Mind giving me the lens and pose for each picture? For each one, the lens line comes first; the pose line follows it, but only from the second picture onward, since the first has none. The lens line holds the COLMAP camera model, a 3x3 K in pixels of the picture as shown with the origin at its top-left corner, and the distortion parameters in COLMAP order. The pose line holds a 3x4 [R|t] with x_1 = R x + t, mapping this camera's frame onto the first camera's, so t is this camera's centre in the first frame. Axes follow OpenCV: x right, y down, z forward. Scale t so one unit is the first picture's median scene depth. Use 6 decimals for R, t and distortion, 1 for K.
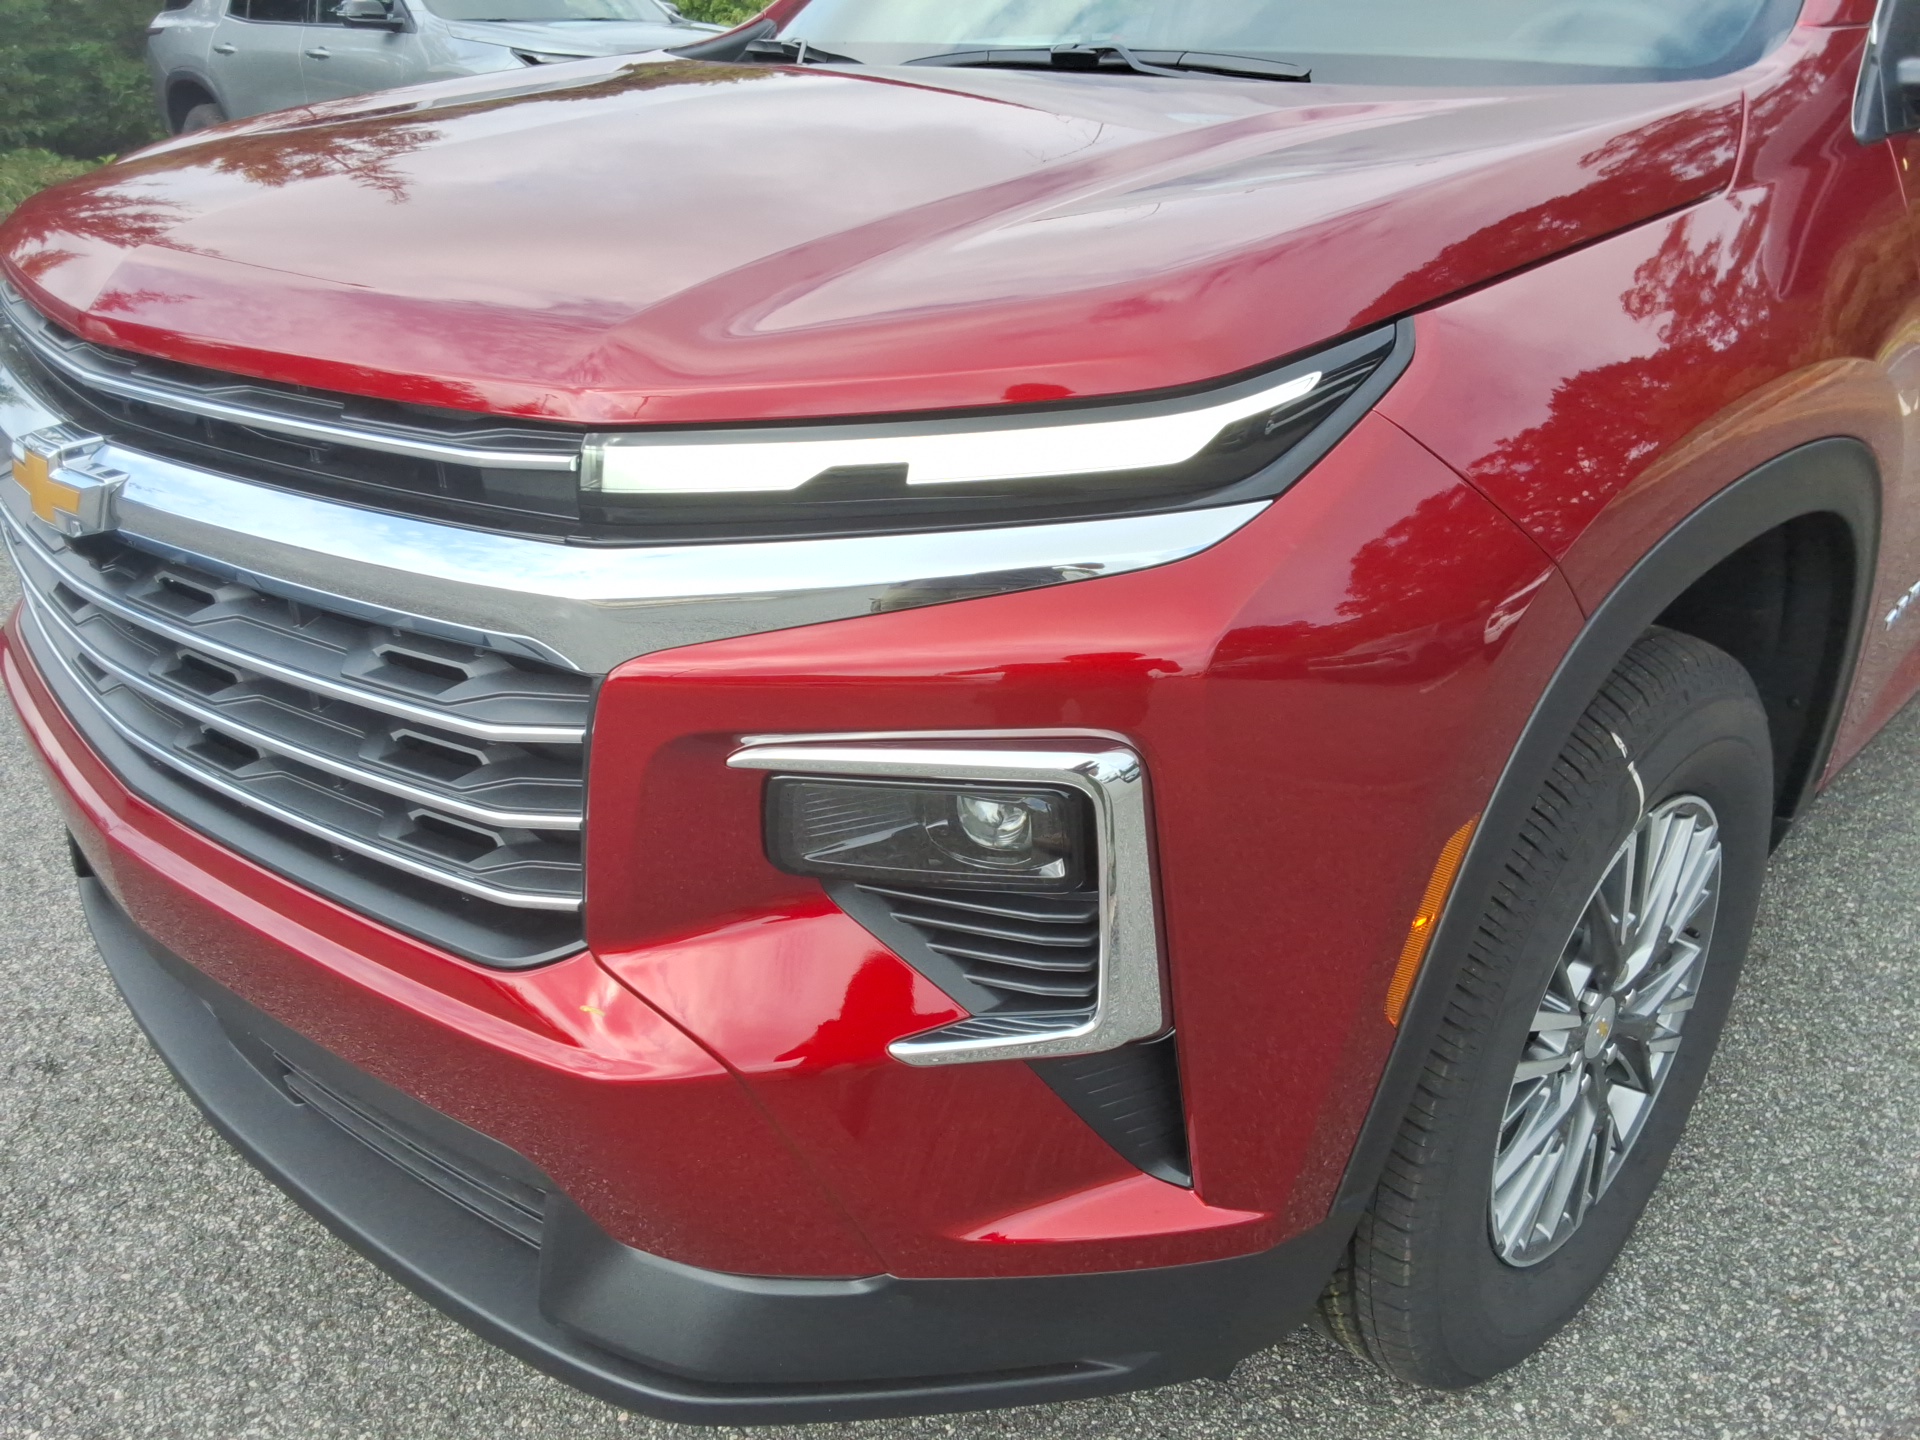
lens RADIAL K [[1545.4, 0, 960.0], [0, 1545.4, 720.0], [0, 0, 1]] dist [-0.009891, -0.005821]
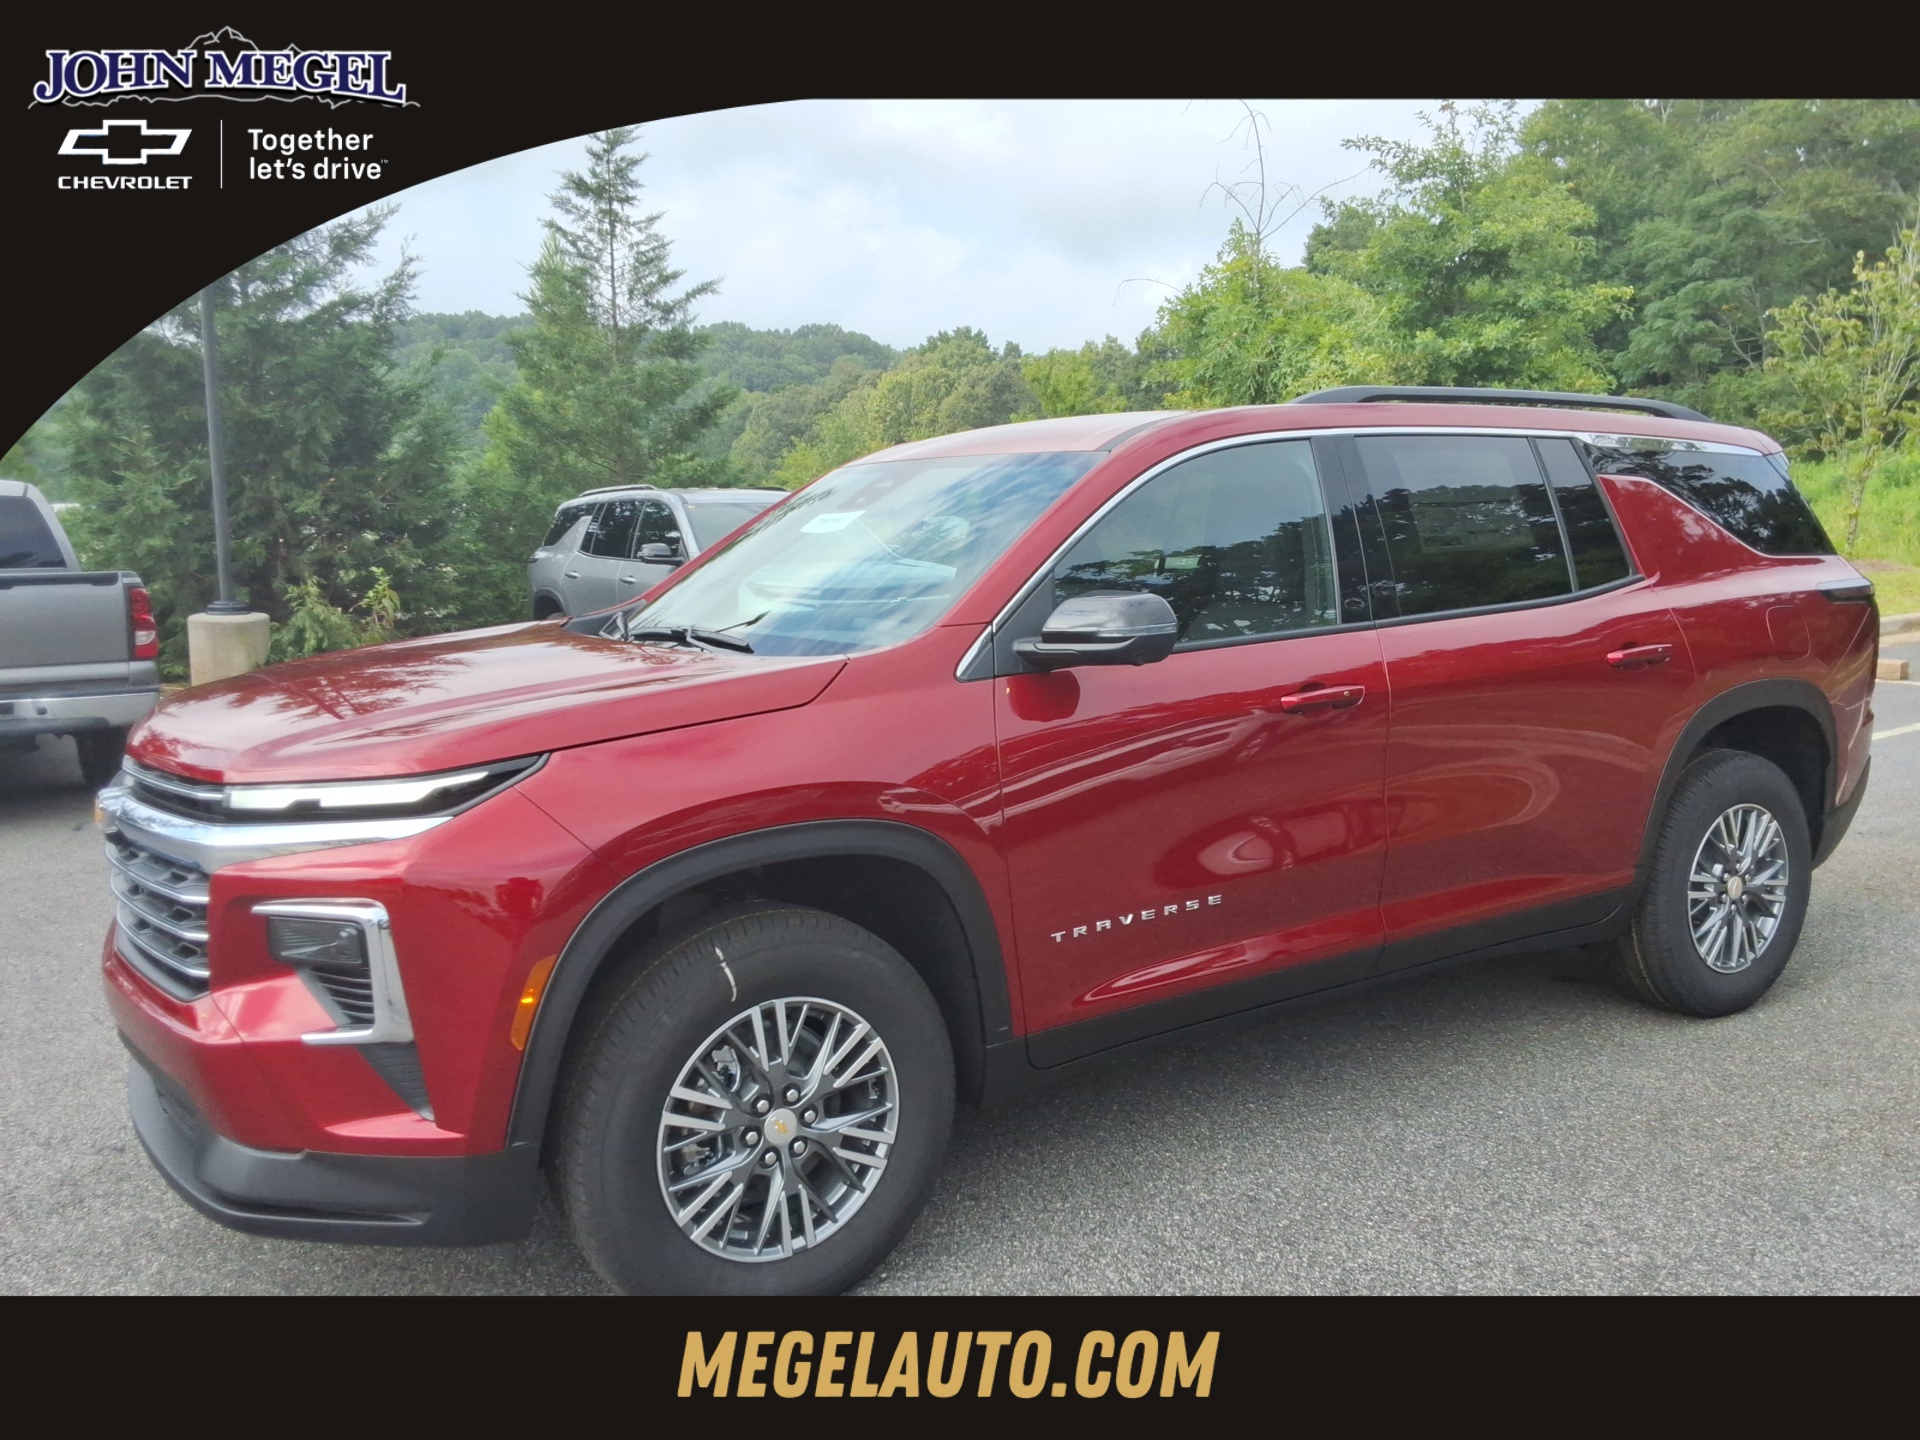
lens RADIAL K [[1536.9, 0, 1001.0], [0, 1536.9, 722.2], [0, 0, 1]] dist [0.138176, -0.225390]
pose [[0.974124, 0.018270, -0.225273, 1.521246], [-0.083795, 0.954887, -0.284902, 0.339407], [0.209905, 0.296407, 0.931710, -1.177269]]
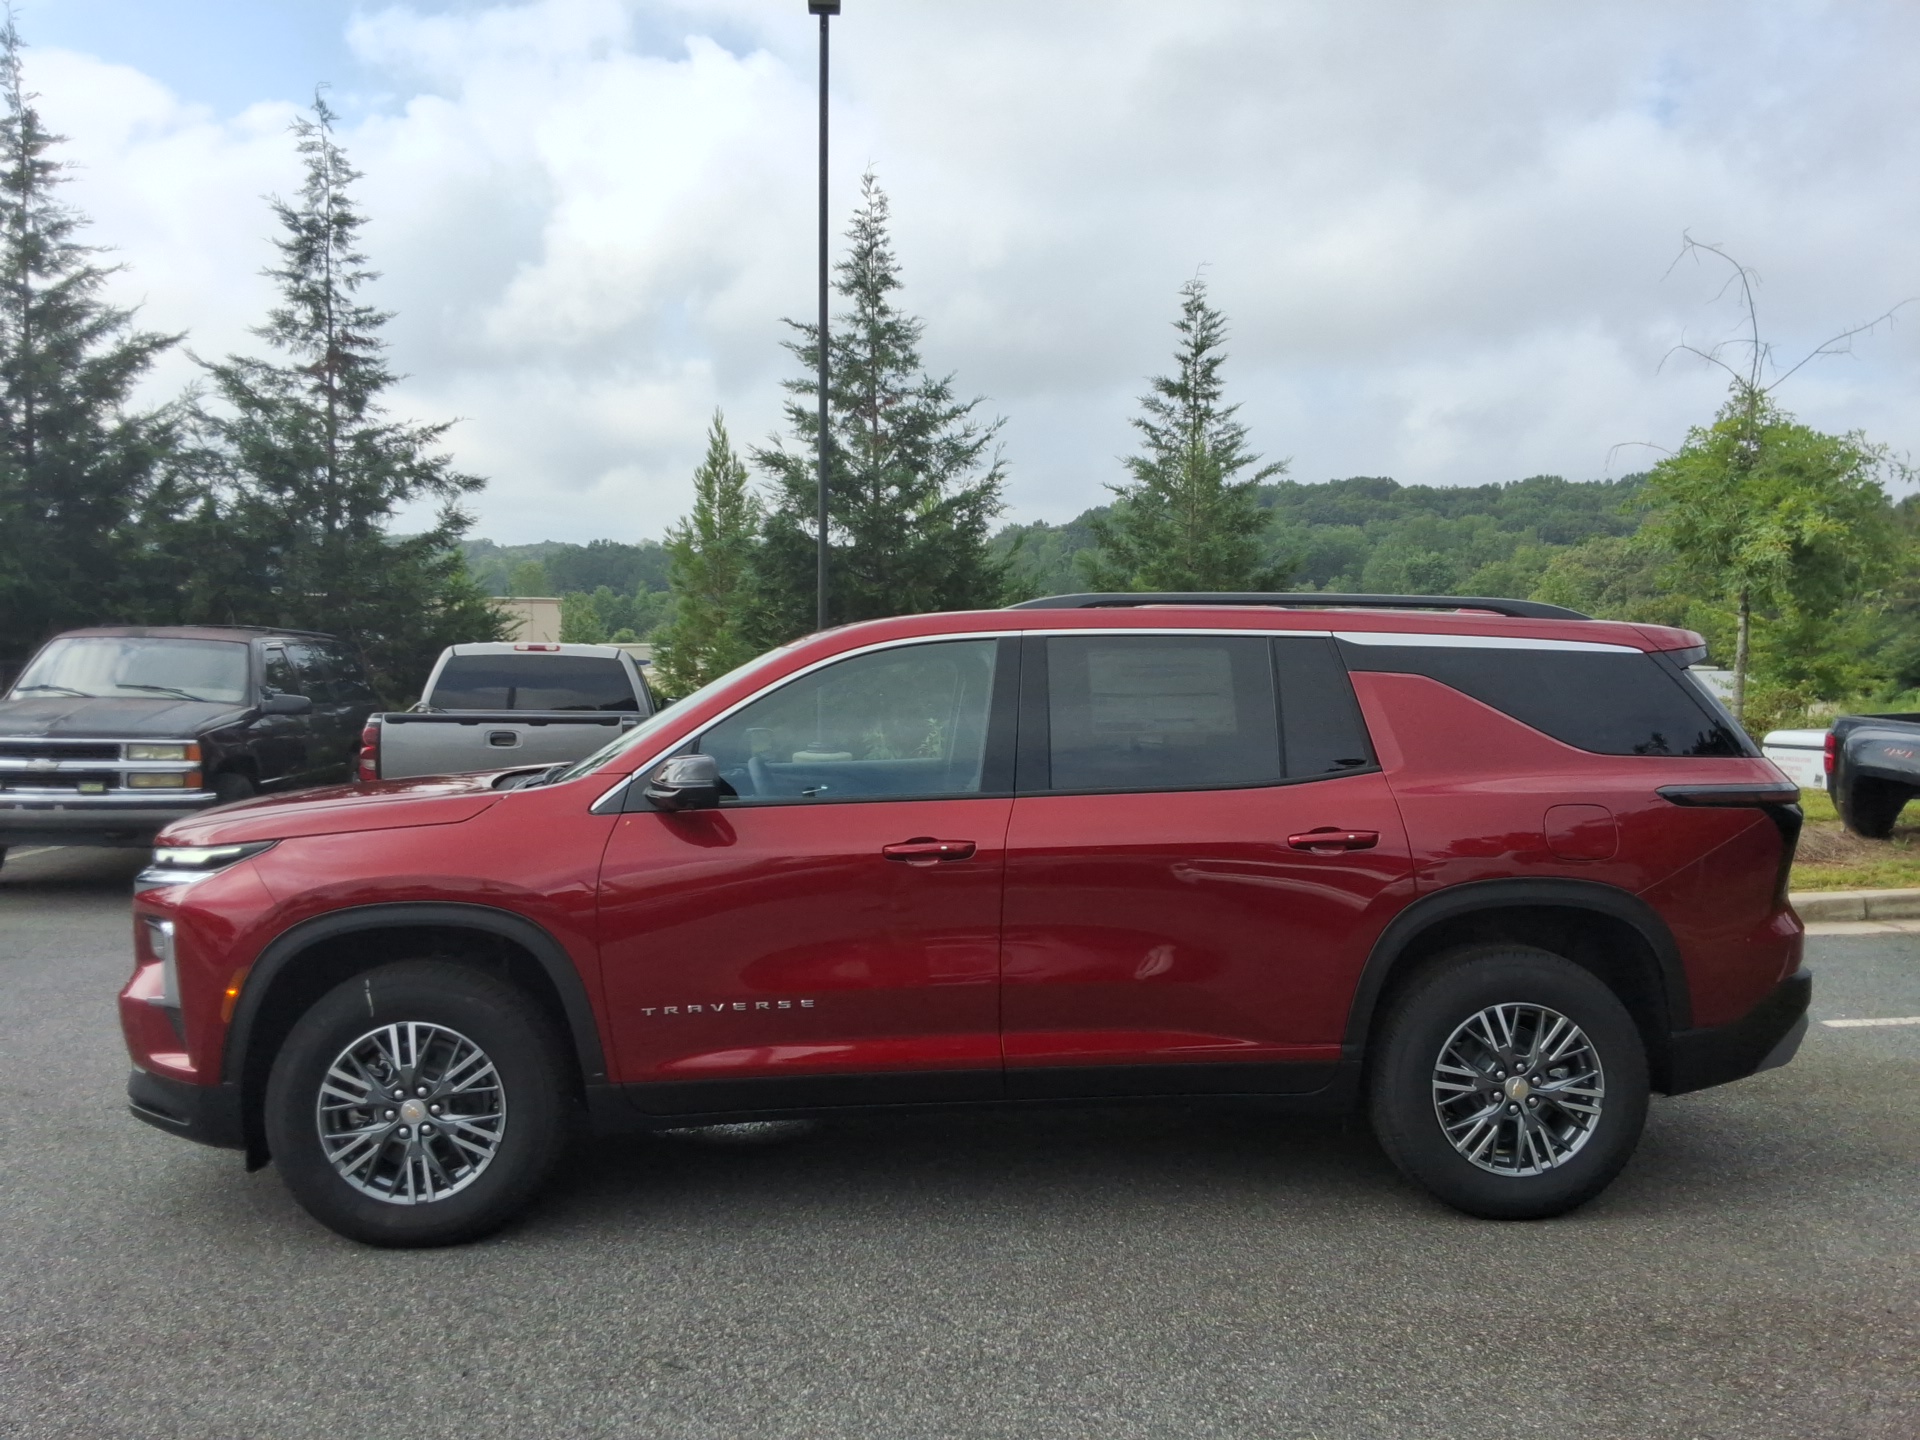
lens RADIAL K [[1536.9, 0, 1001.0], [0, 1536.9, 722.2], [0, 0, 1]] dist [0.138176, -0.225390]
pose [[0.746416, 0.026744, -0.664943, 4.202735], [-0.285457, 0.915466, -0.283613, 0.076768], [0.601147, 0.401506, 0.690952, -0.775962]]
